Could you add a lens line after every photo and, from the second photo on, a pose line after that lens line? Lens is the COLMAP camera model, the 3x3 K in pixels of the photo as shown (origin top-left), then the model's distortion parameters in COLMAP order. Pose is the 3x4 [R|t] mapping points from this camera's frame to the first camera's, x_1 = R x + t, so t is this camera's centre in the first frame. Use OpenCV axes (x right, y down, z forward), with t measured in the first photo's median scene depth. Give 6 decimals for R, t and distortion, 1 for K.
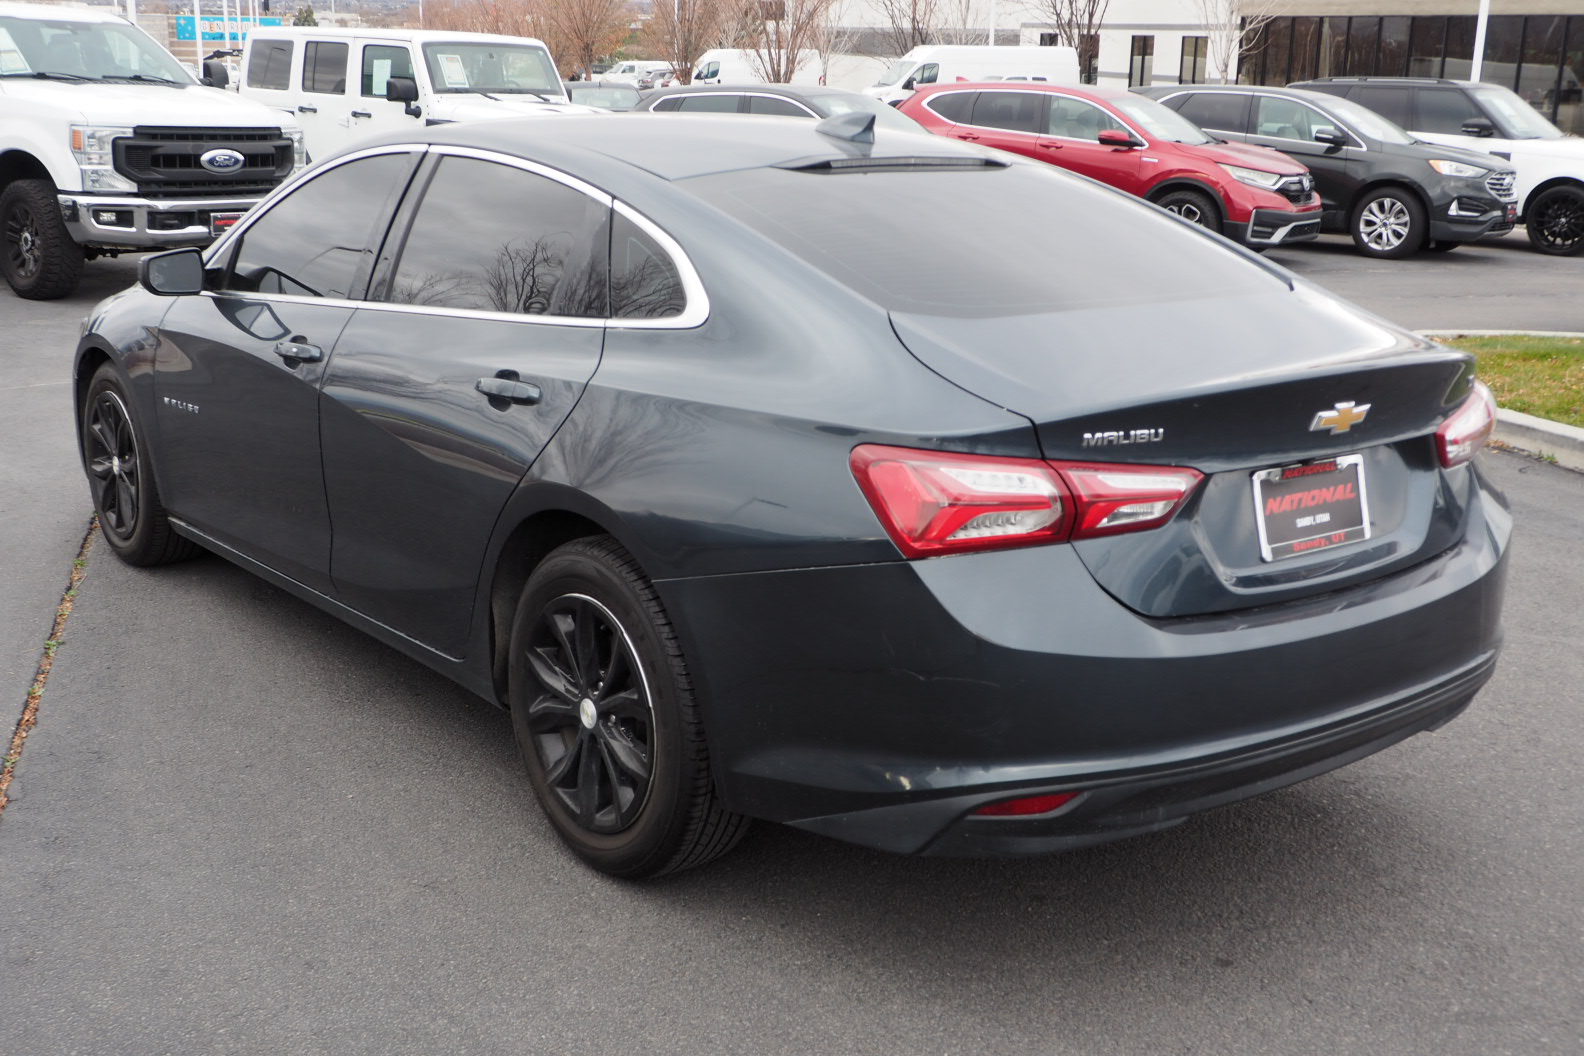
lens RADIAL K [[1744.6, 0, 791.2], [0, 1744.6, 521.4], [0, 0, 1]] dist [-0.001998, 0.000000]
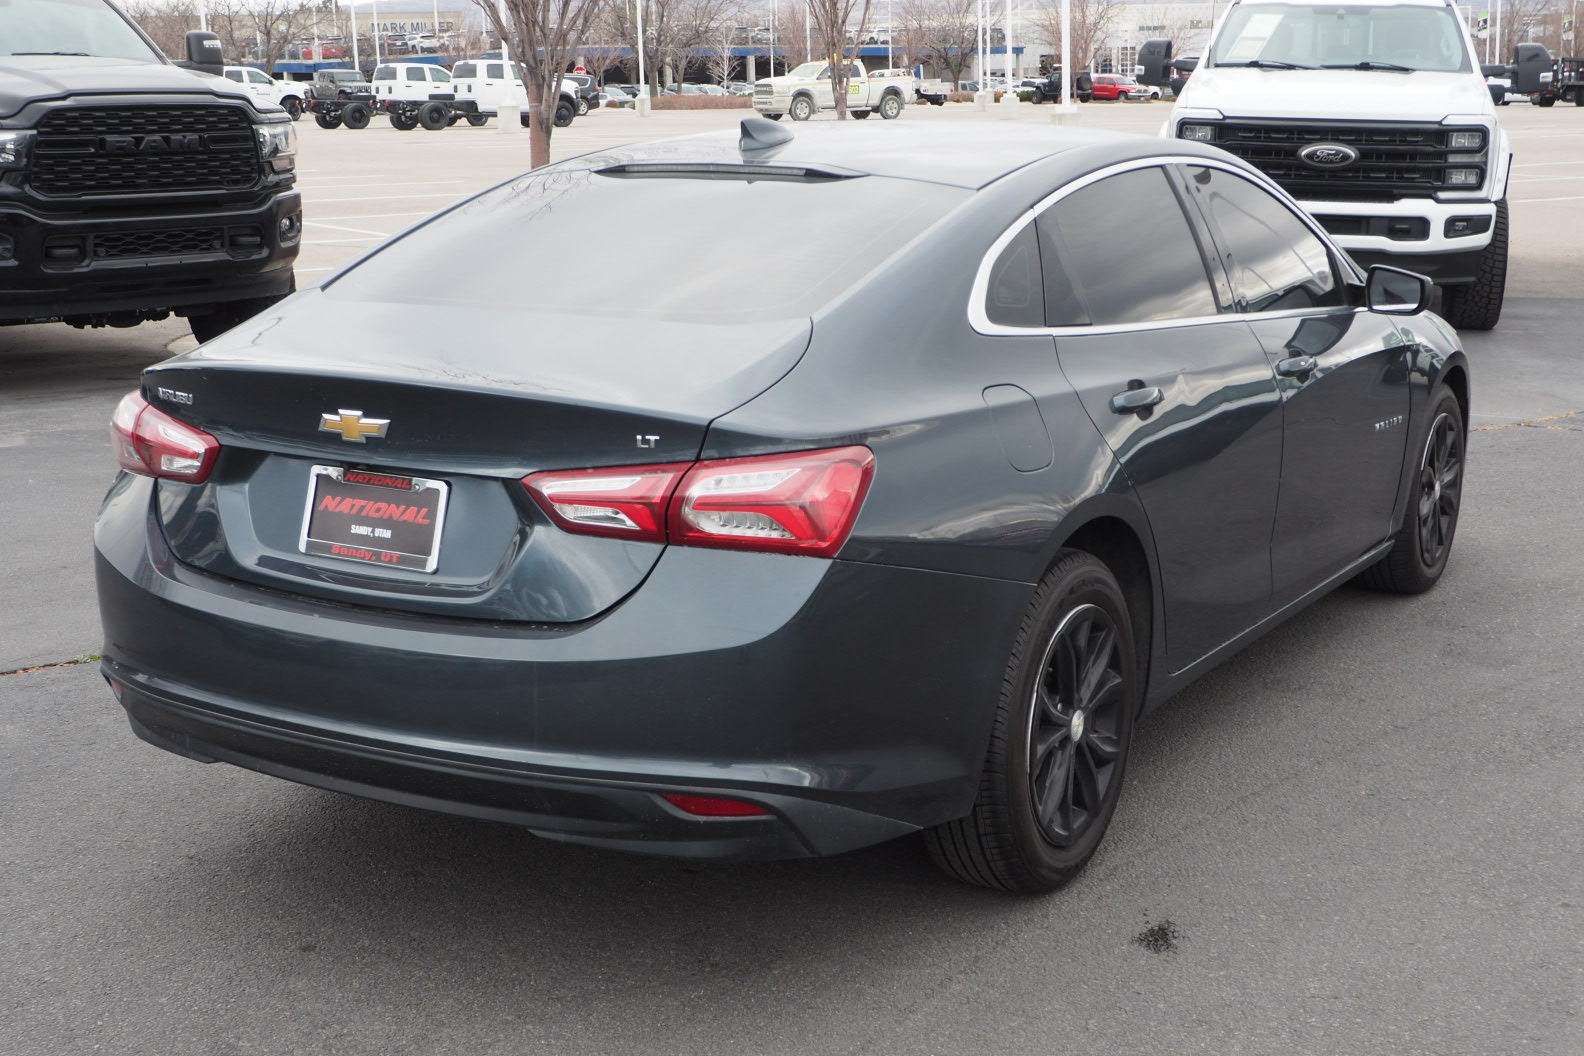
lens RADIAL K [[2073.6, 0, 795.0], [0, 2073.6, 530.4], [0, 0, 1]] dist [0.016736, 0.000000]
pose [[0.354154, 0.175176, -0.918634, 0.333547], [-0.212557, 0.971668, 0.103343, -0.039485], [0.910711, 0.158663, 0.381356, 0.179312]]
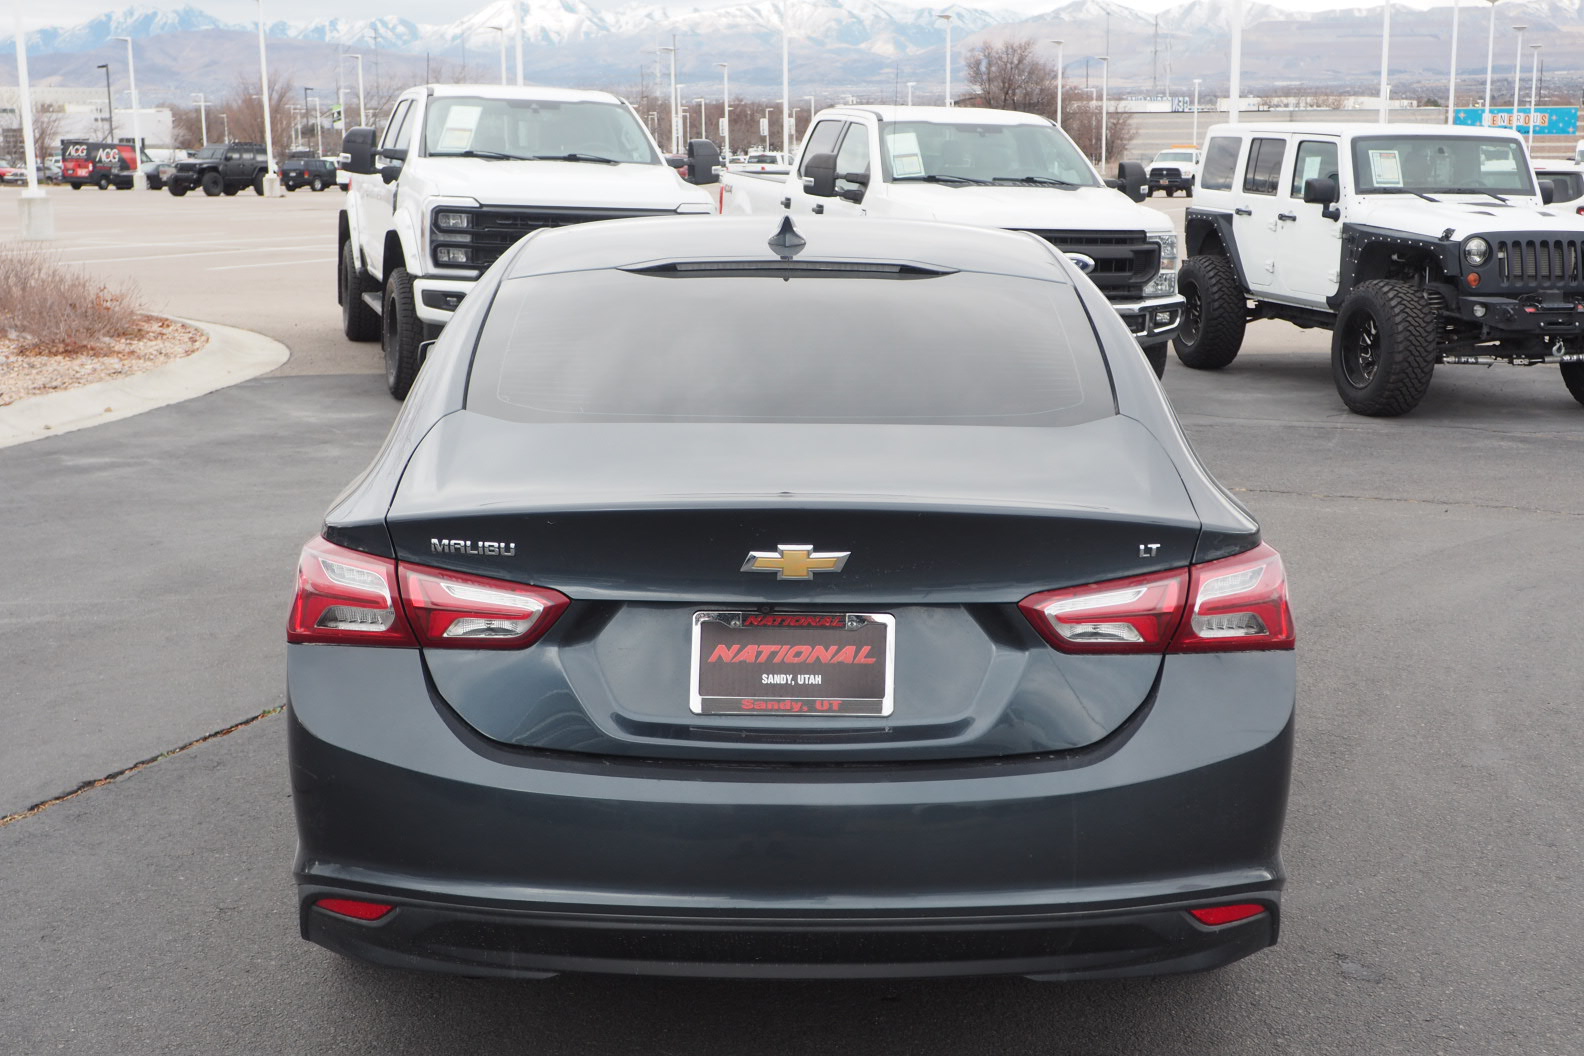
lens RADIAL K [[2019.9, 0, 790.2], [0, 2019.9, 530.2], [0, 0, 1]] dist [-0.025456, 0.000000]
pose [[0.787271, 0.094638, -0.609301, 0.208072], [-0.140308, 0.989724, -0.027564, -0.010685], [0.600431, 0.107190, 0.792460, 0.046695]]
